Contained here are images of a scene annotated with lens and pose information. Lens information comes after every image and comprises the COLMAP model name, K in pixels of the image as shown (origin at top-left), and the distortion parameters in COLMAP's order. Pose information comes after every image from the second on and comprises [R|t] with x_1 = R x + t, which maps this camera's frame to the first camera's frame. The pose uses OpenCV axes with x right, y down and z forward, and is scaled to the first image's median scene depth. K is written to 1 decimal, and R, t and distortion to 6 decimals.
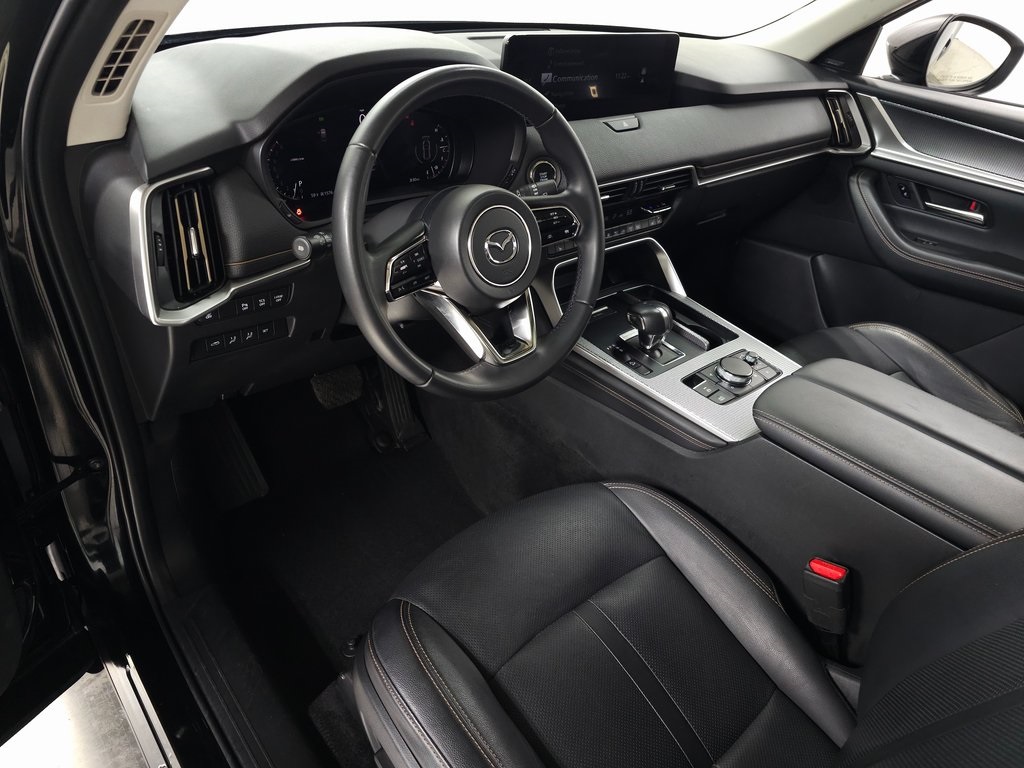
lens RADIAL K [[691.6, 0, 512.0], [0, 691.6, 384.0], [0, 0, 1]] dist [0.060548, -0.062837]
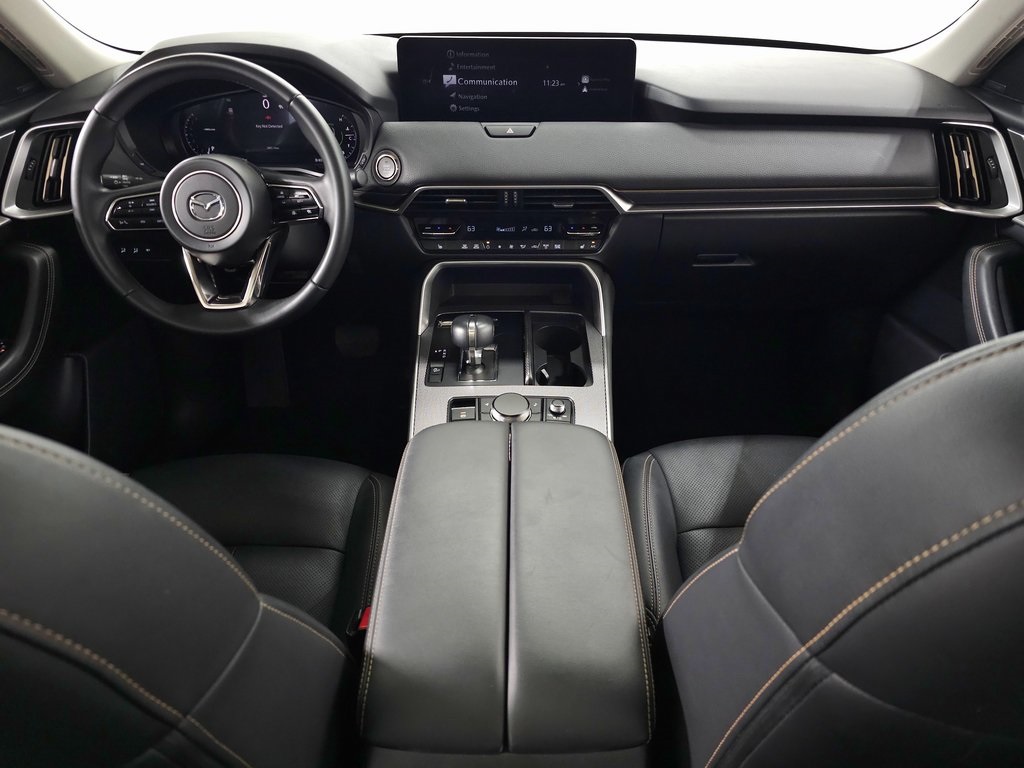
lens RADIAL K [[681.7, 0, 517.6], [0, 681.7, 382.4], [0, 0, 1]] dist [0.058781, -0.055443]
pose [[0.750464, 0.286405, -0.595630, 0.845737], [-0.307635, 0.949019, 0.068725, -0.115712], [0.584948, 0.131661, 0.800313, 0.305324]]
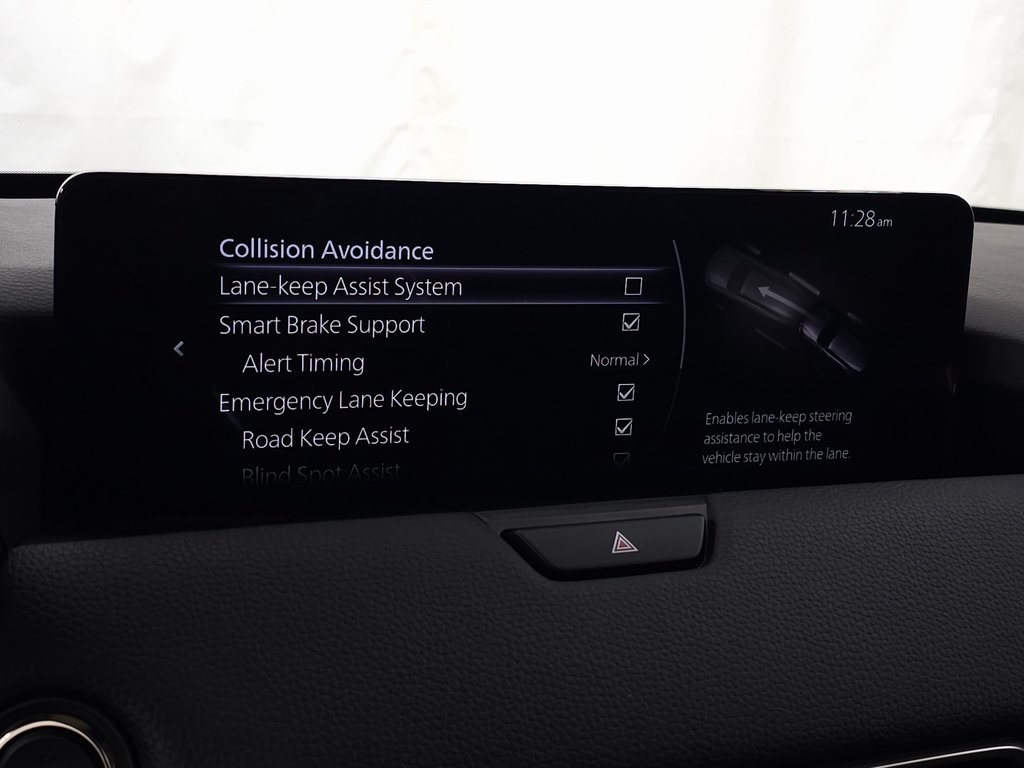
lens RADIAL K [[693.3, 0, 509.2], [0, 693.3, 388.6], [0, 0, 1]] dist [0.058691, -0.060720]
pose [[0.868546, -0.118032, -0.481348, 0.249876], [-0.173392, 0.837480, -0.518230, -0.297208], [0.464287, 0.533569, 0.706924, 0.815234]]
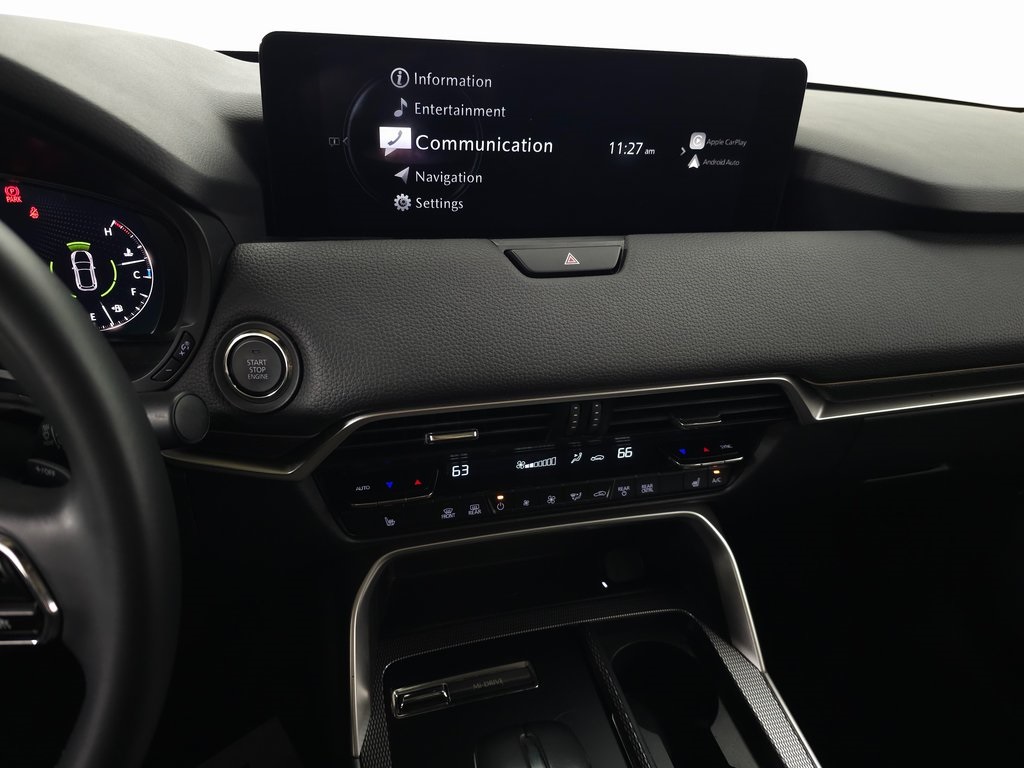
lens RADIAL K [[691.6, 0, 512.0], [0, 691.6, 384.0], [0, 0, 1]] dist [0.060548, -0.062837]
pose [[0.899491, 0.168790, -0.403022, 0.308457], [-0.219056, 0.972286, -0.081700, -0.270429], [0.378062, 0.161773, 0.911536, 0.656030]]
